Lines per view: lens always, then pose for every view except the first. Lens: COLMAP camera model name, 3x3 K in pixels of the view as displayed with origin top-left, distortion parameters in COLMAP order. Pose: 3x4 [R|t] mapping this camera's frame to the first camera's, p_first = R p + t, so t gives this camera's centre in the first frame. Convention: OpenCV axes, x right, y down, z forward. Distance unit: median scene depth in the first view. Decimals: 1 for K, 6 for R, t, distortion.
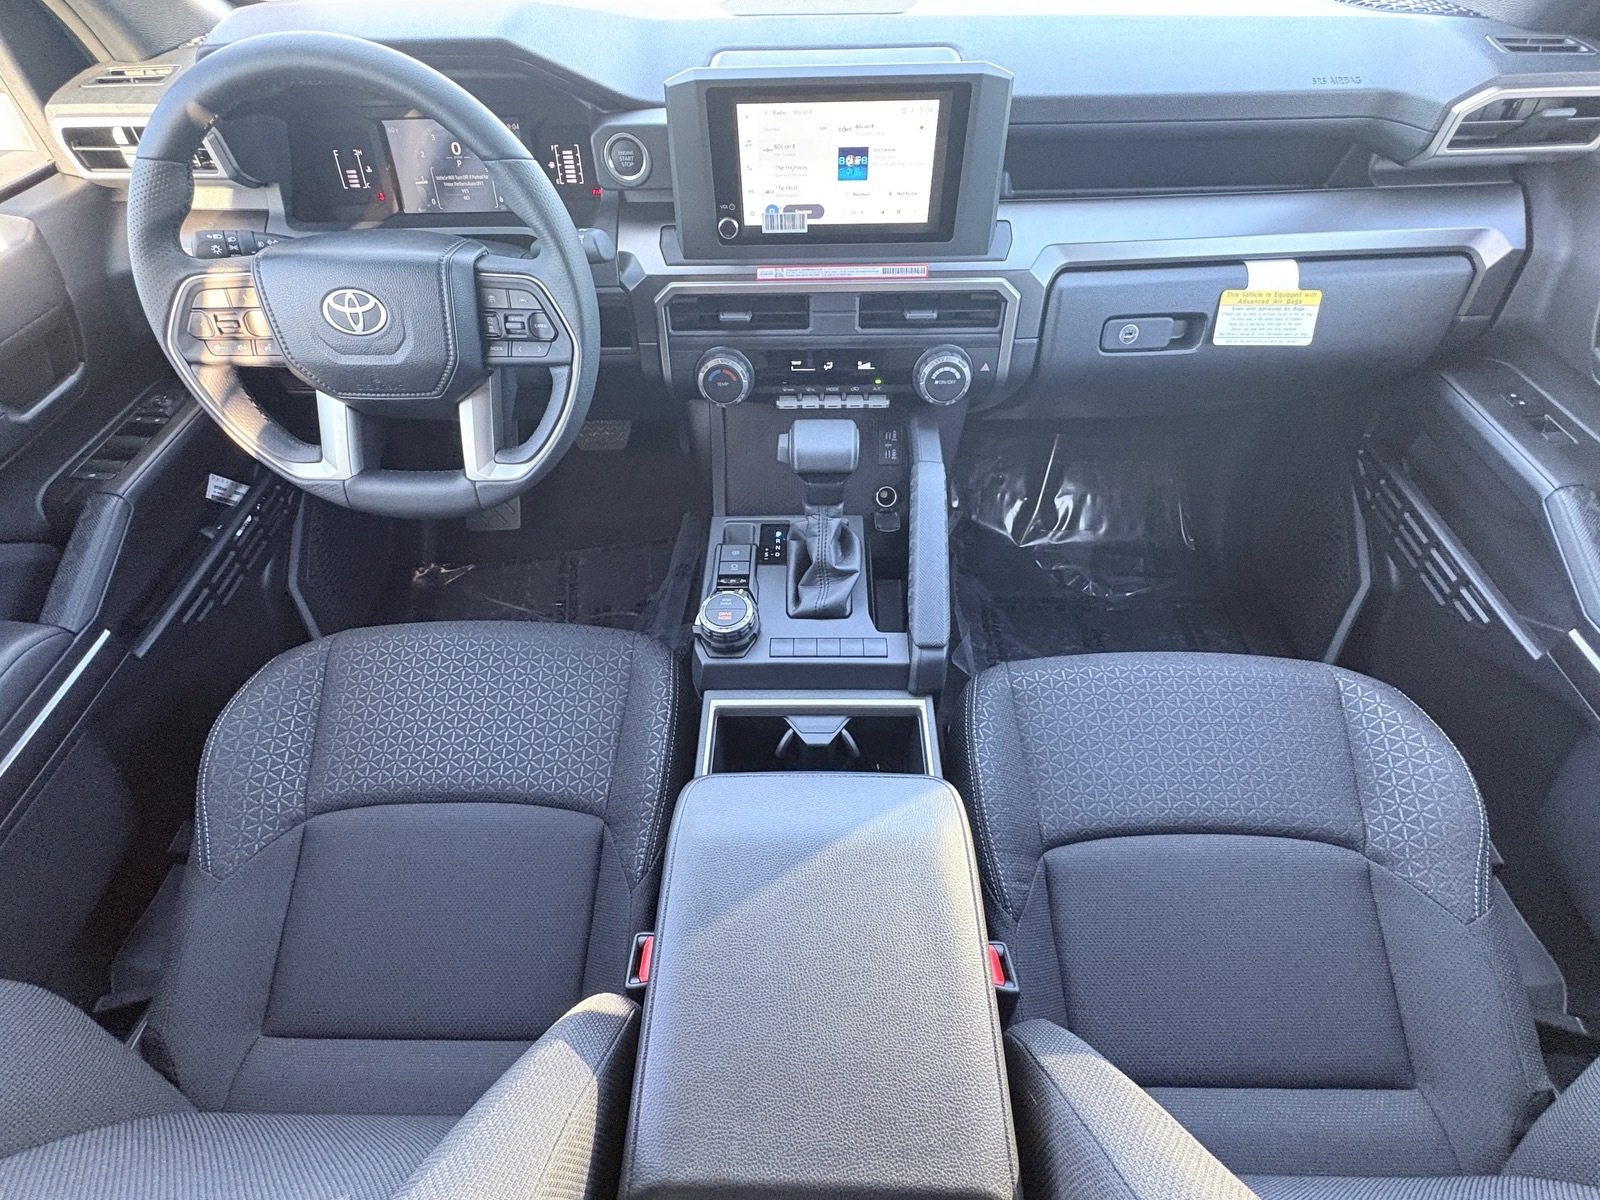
lens RADIAL K [[725.2, 0, 795.7], [0, 725.2, 593.7], [0, 0, 1]] dist [0.000446, -0.000325]
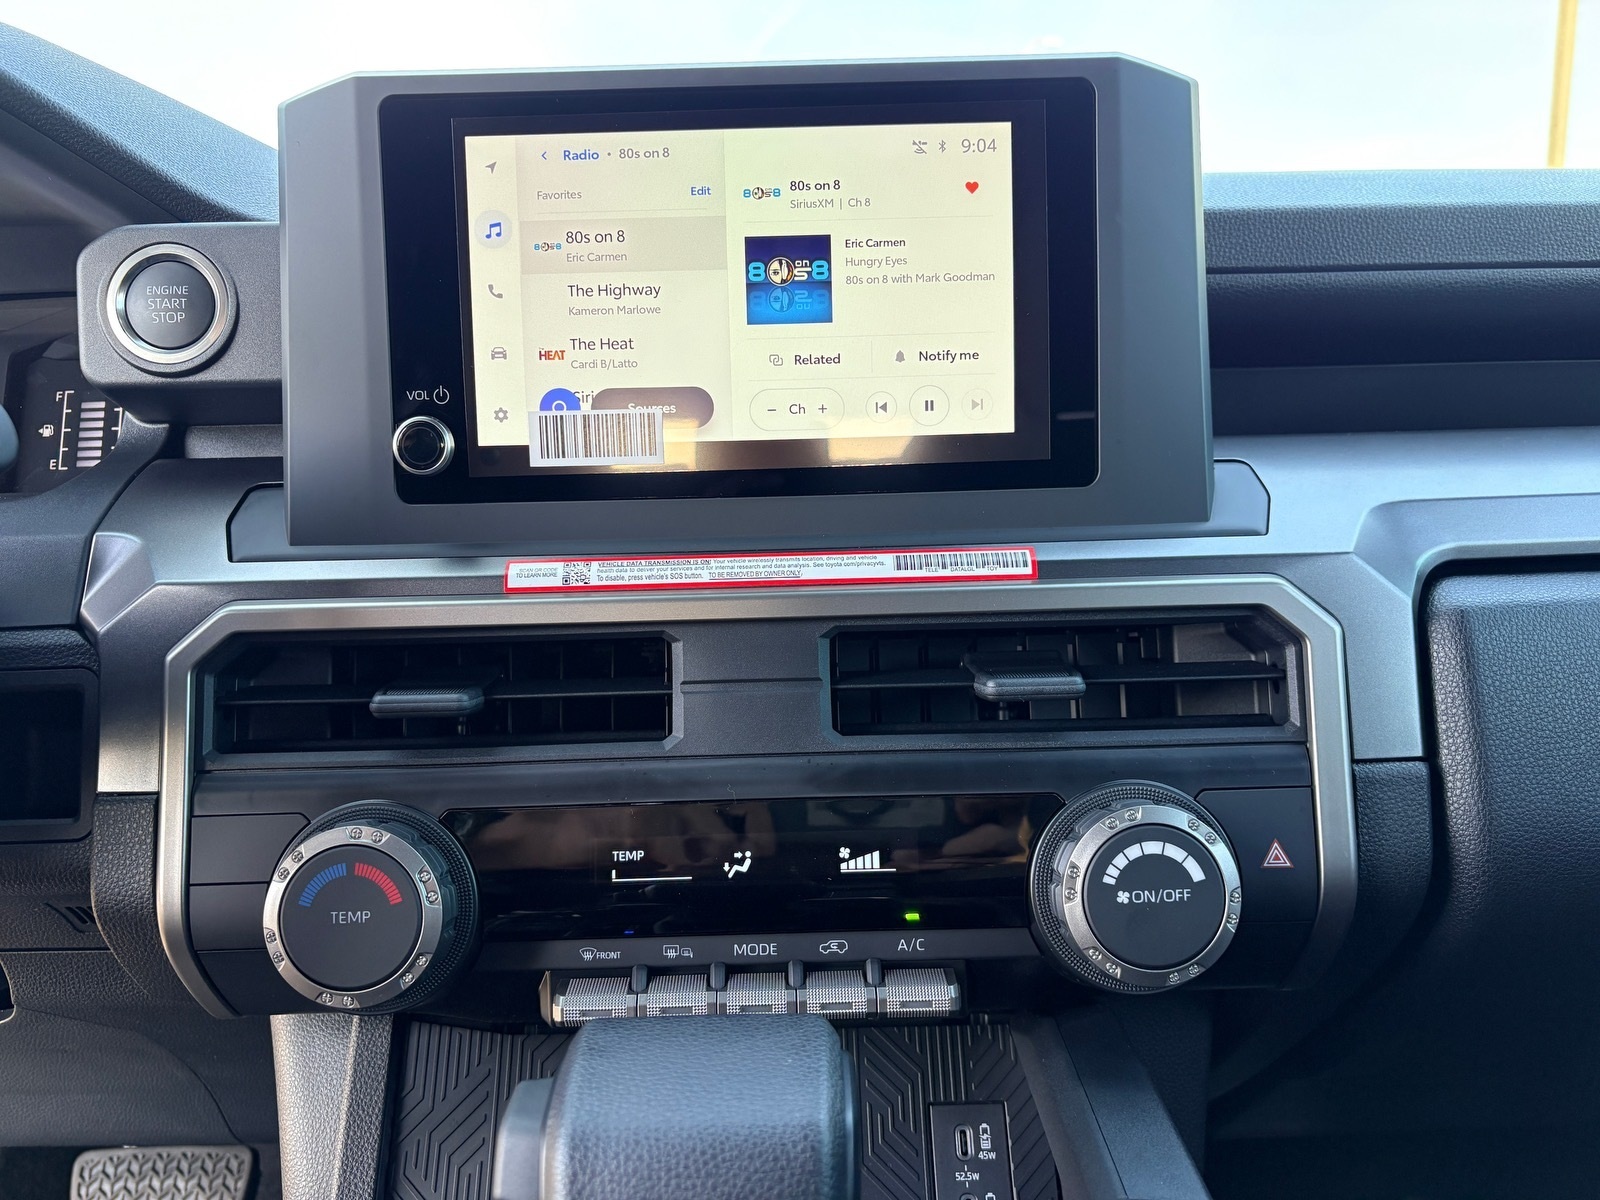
lens RADIAL K [[1219.3, 0, 788.9], [0, 1219.3, 611.0], [0, 0, 1]] dist [0.026546, -0.031089]
pose [[0.999678, -0.006512, 0.024514, 0.058602], [0.021022, 0.753466, -0.657151, -0.072538], [-0.014191, 0.657455, 0.753360, 0.607897]]
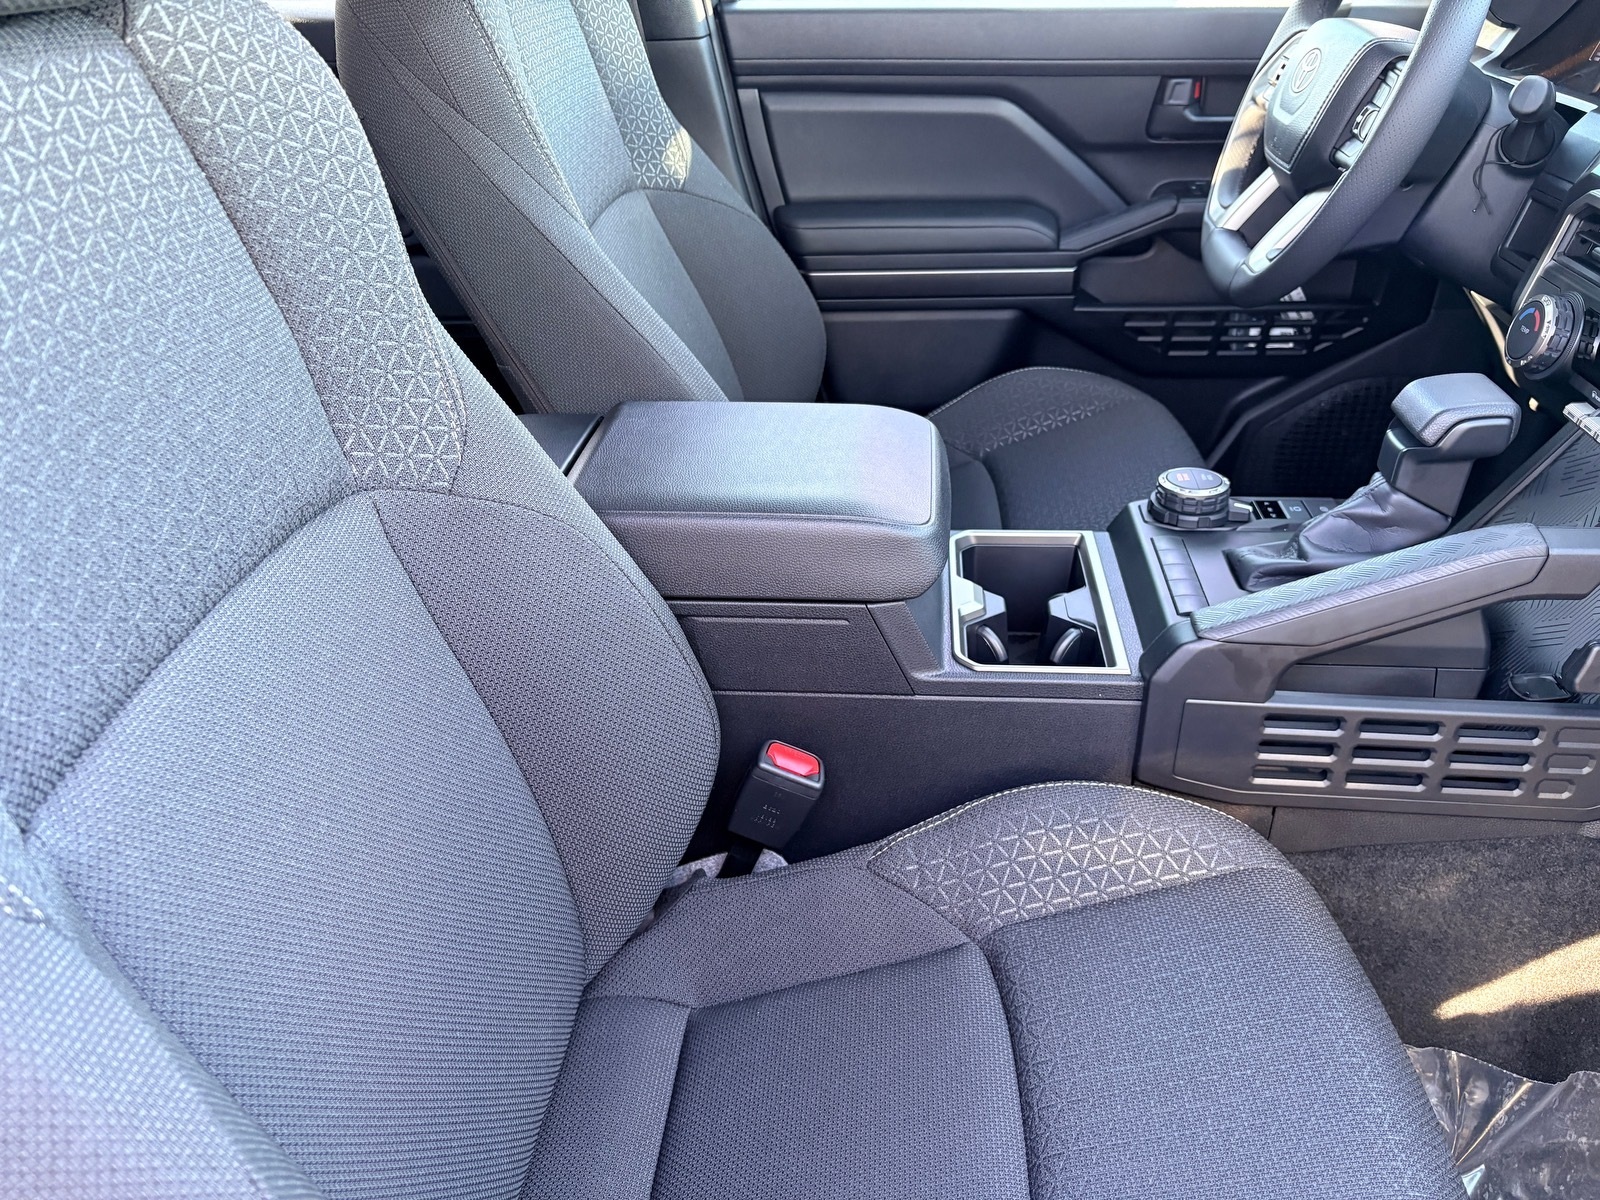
lens RADIAL K [[1219.3, 0, 791.1], [0, 1219.3, 616.1], [0, 0, 1]] dist [0.026546, -0.031089]
pose [[-0.078919, 0.525478, -0.847139, 1.124733], [-0.735943, 0.542499, 0.405071, -0.111406], [0.672429, 0.655414, 0.343908, 0.343644]]
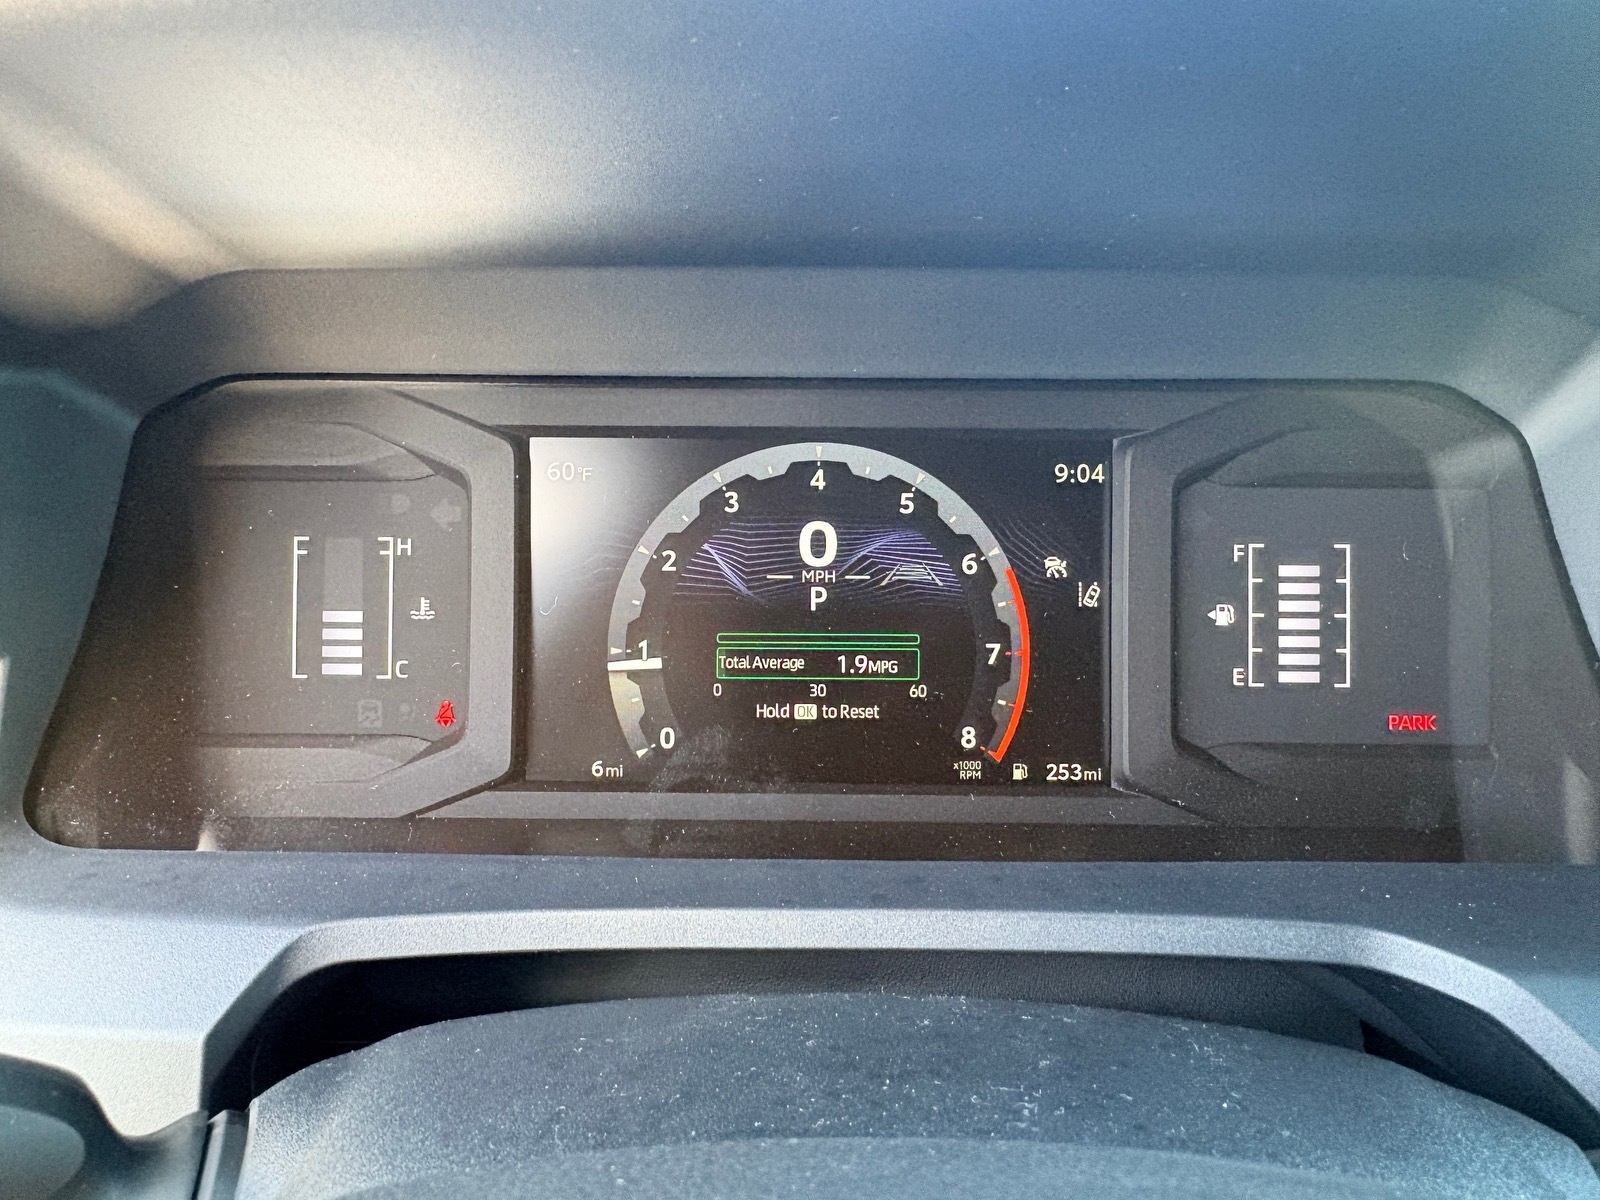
lens RADIAL K [[1114.6, 0, 795.8], [0, 1114.6, 602.6], [0, 0, 1]] dist [0.009131, -0.017864]
pose [[0.999576, 0.027903, 0.008313, -0.523429], [-0.019793, 0.860635, -0.508837, -0.451969], [-0.021352, 0.508457, 0.860823, 0.764336]]
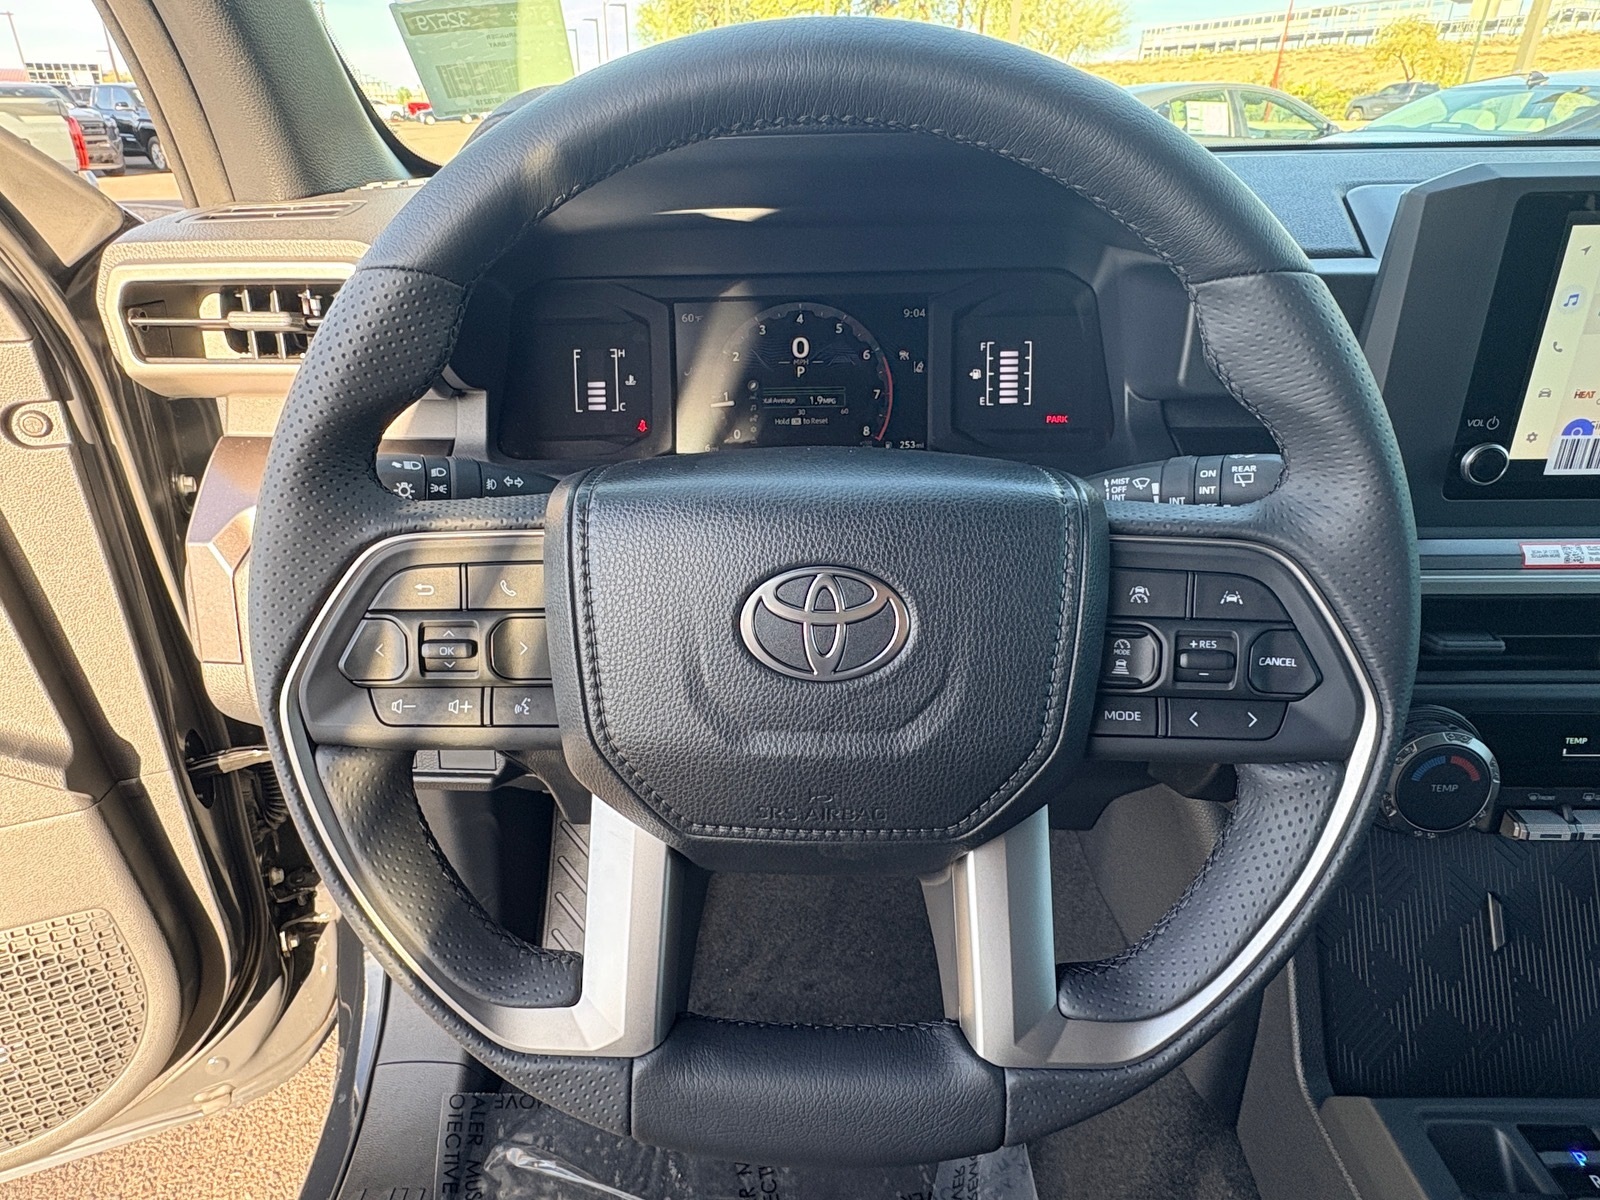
lens RADIAL K [[963.3, 0, 770.1], [0, 963.3, 601.1], [0, 0, 1]] dist [-0.000085, 0.000269]
pose [[0.999886, 0.008112, -0.012752, -0.525896], [-0.012492, 0.918526, -0.395162, -0.169547], [0.008507, 0.395276, 0.918523, 0.452745]]
